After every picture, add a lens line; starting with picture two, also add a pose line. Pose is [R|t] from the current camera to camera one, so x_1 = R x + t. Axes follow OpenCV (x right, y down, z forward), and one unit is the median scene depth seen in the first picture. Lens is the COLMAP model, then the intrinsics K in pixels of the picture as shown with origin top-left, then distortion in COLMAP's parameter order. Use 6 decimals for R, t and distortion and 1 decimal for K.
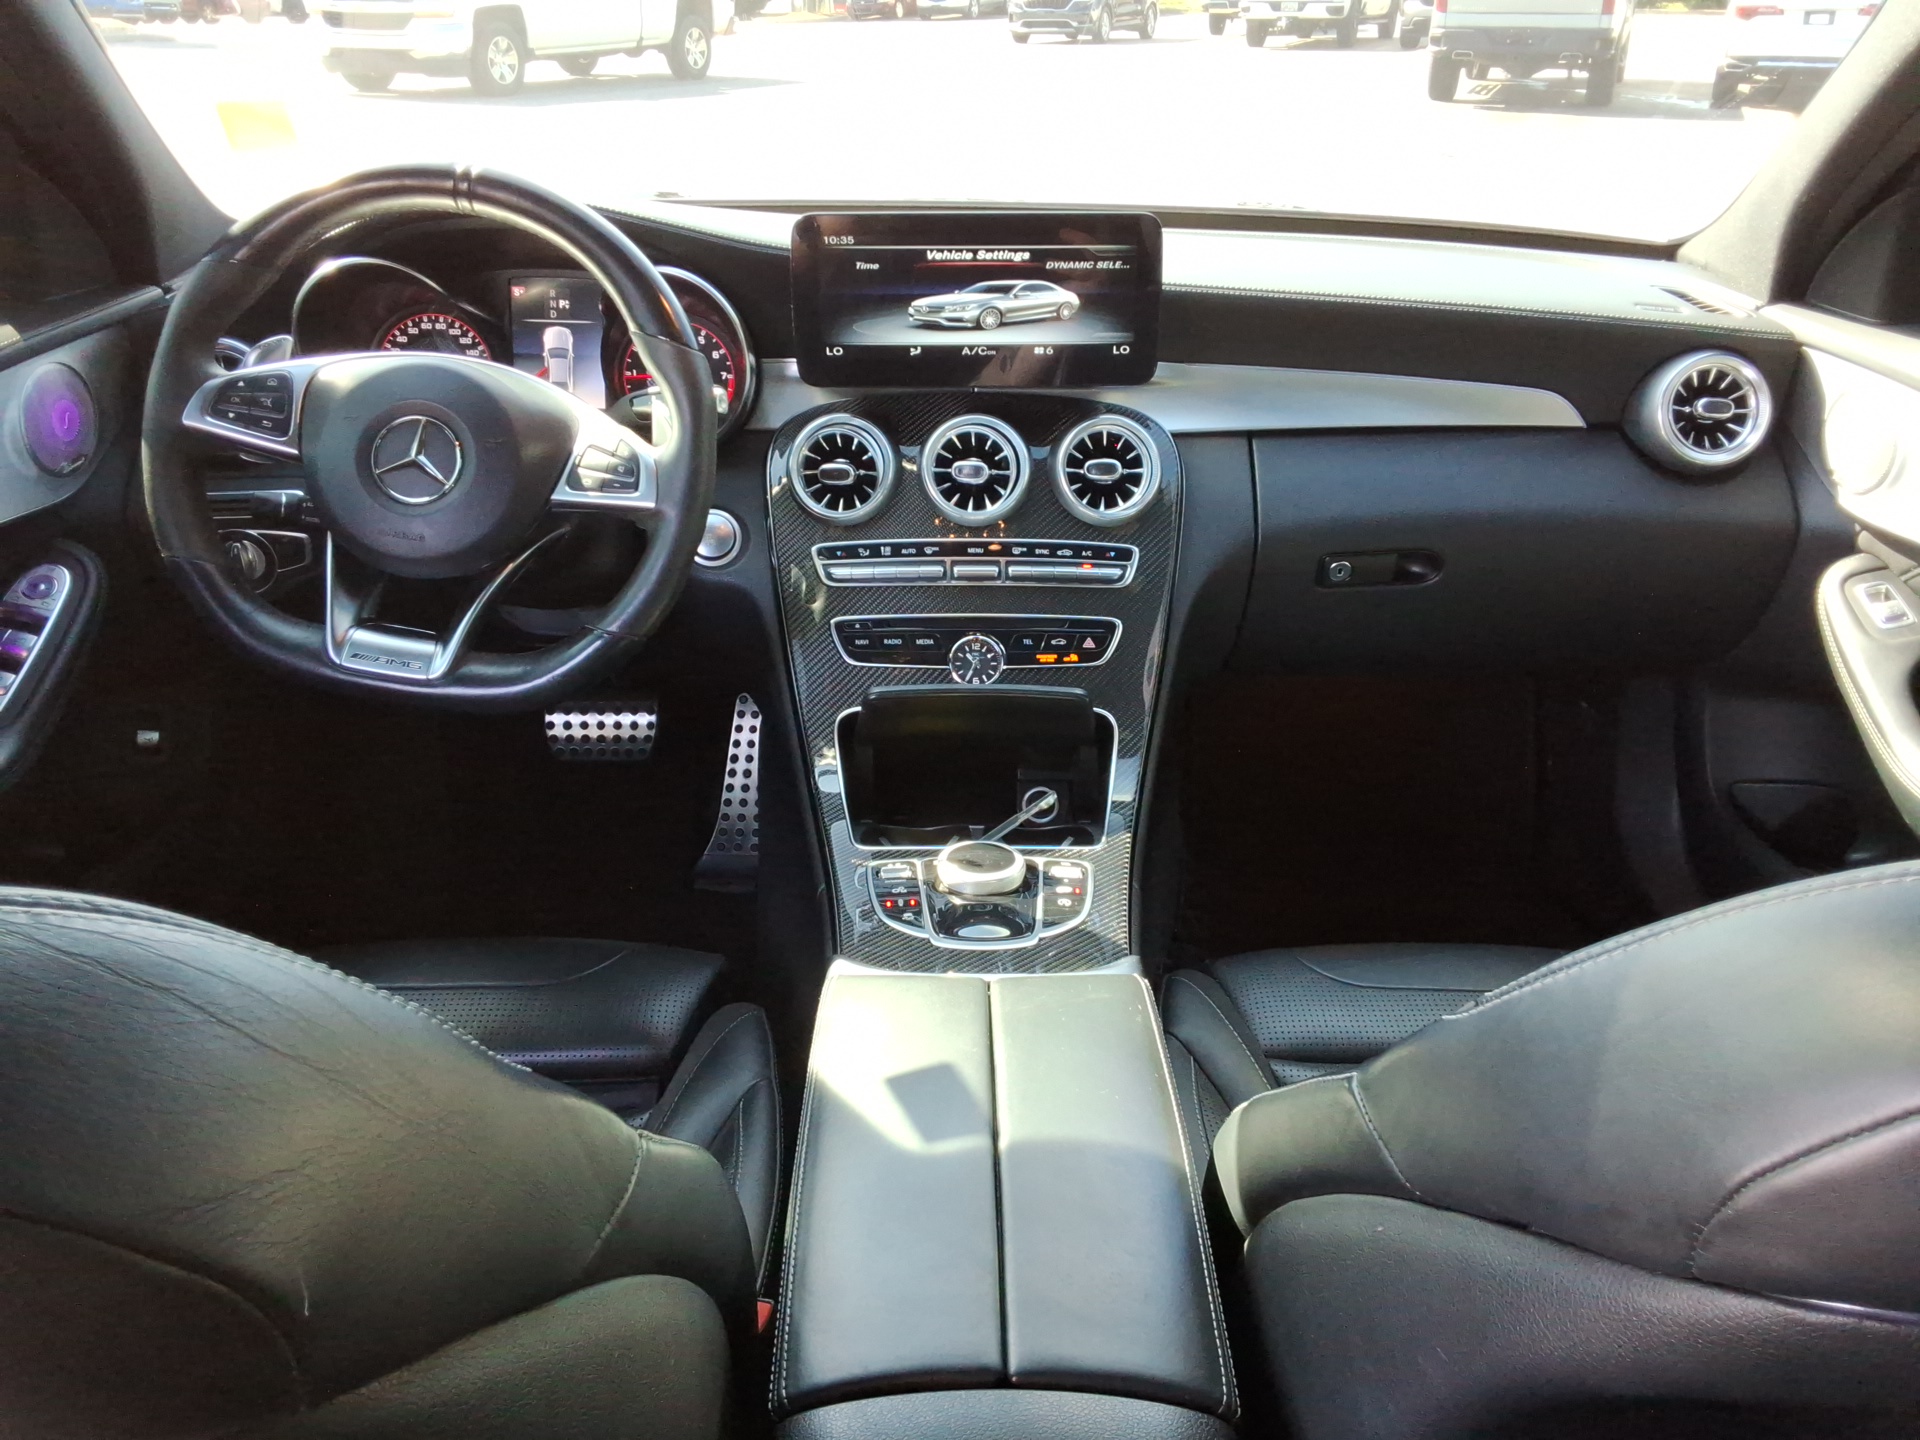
lens RADIAL K [[1559.2, 0, 964.2], [0, 1559.2, 687.0], [0, 0, 1]] dist [0.091664, -0.138067]
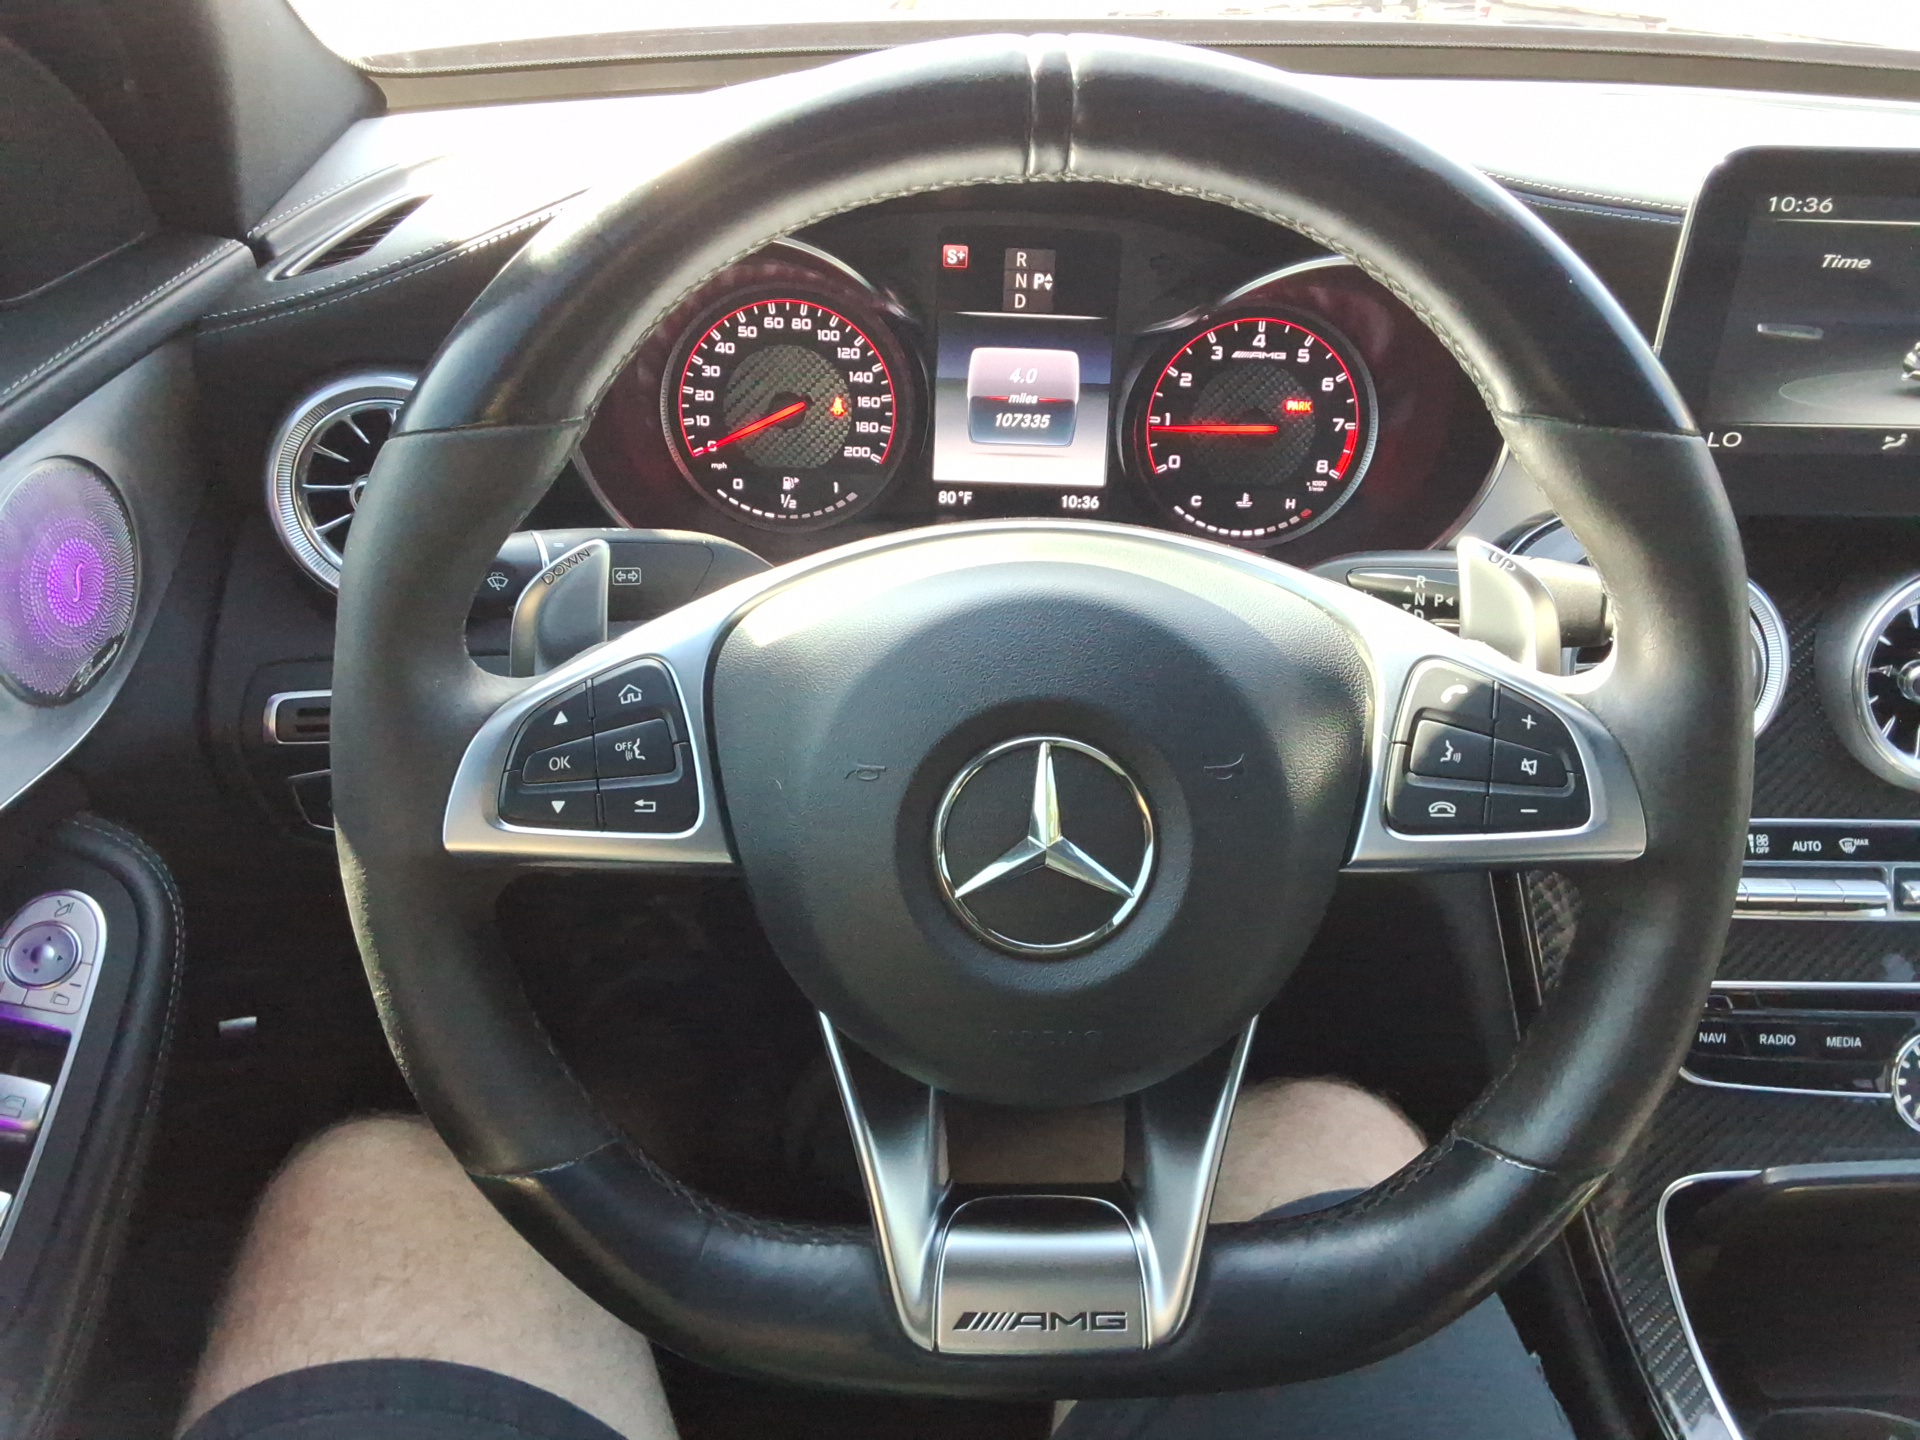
lens RADIAL K [[1559.2, 0, 964.2], [0, 1559.2, 687.0], [0, 0, 1]] dist [0.091664, -0.138067]
pose [[0.999708, 0.020768, 0.012341, -0.293261], [-0.022338, 0.989214, 0.144767, -0.193919], [-0.009201, -0.145001, 0.989389, 0.503099]]
